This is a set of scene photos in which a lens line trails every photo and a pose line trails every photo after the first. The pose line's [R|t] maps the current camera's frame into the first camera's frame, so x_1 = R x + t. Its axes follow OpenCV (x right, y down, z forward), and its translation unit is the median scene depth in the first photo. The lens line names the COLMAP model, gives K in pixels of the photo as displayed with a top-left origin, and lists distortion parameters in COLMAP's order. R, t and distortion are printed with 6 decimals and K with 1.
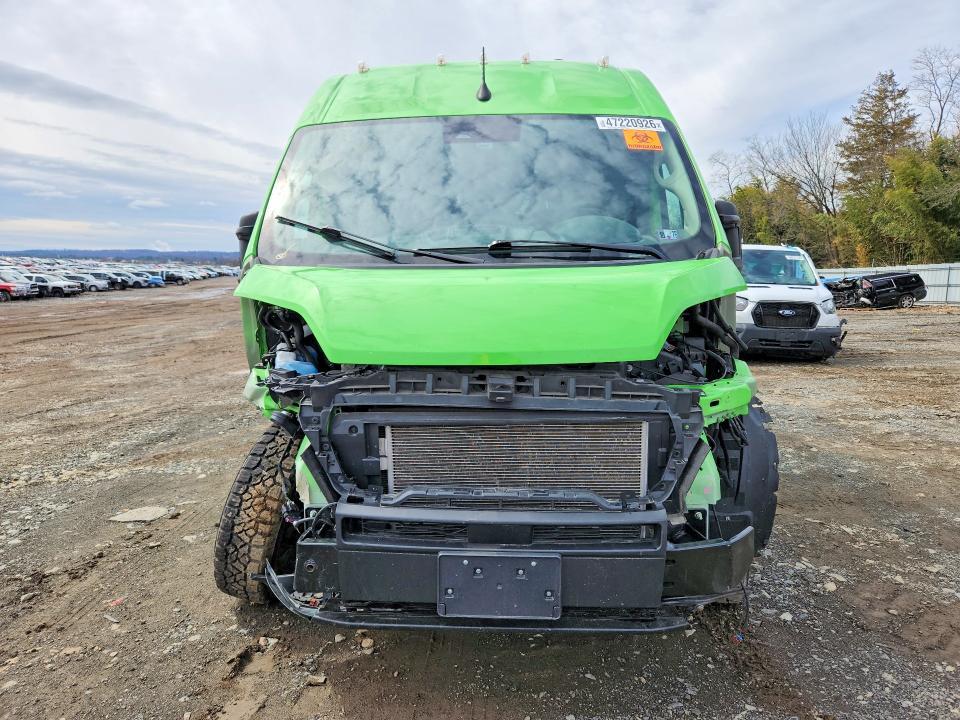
lens RADIAL K [[698.3, 0, 480.0], [0, 698.3, 360.0], [0, 0, 1]] dist [0.037690, -0.002401]
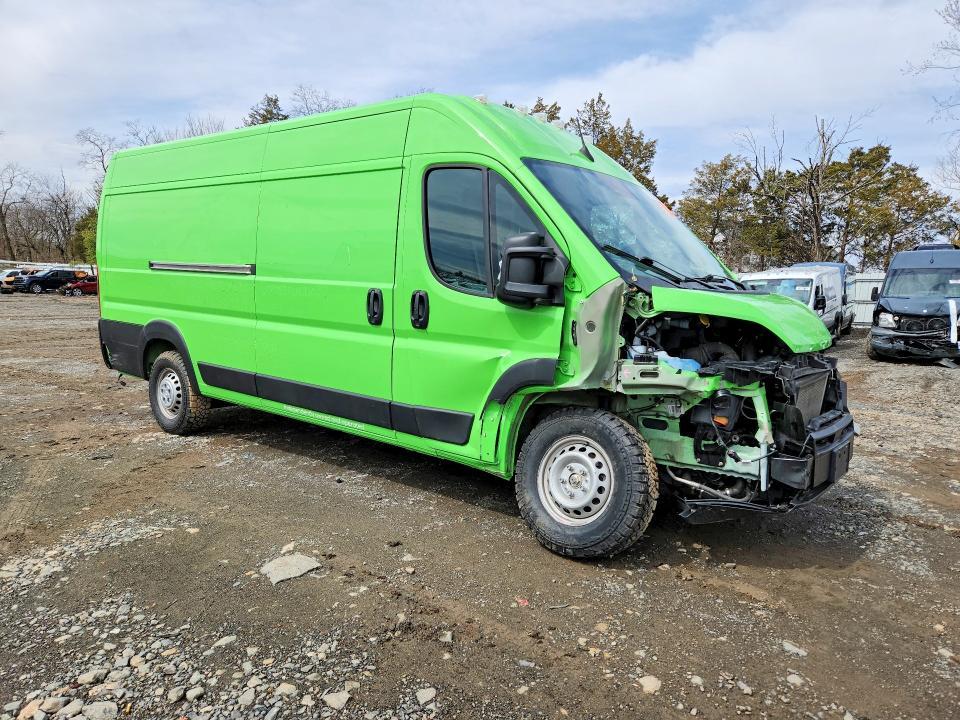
lens RADIAL K [[698.3, 0, 480.0], [0, 698.3, 360.0], [0, 0, 1]] dist [0.037690, -0.002401]
pose [[0.580537, -0.077301, 0.810557, -1.001344], [0.063478, 0.996750, 0.049594, -0.054618], [-0.811756, 0.022661, 0.583557, 0.315558]]
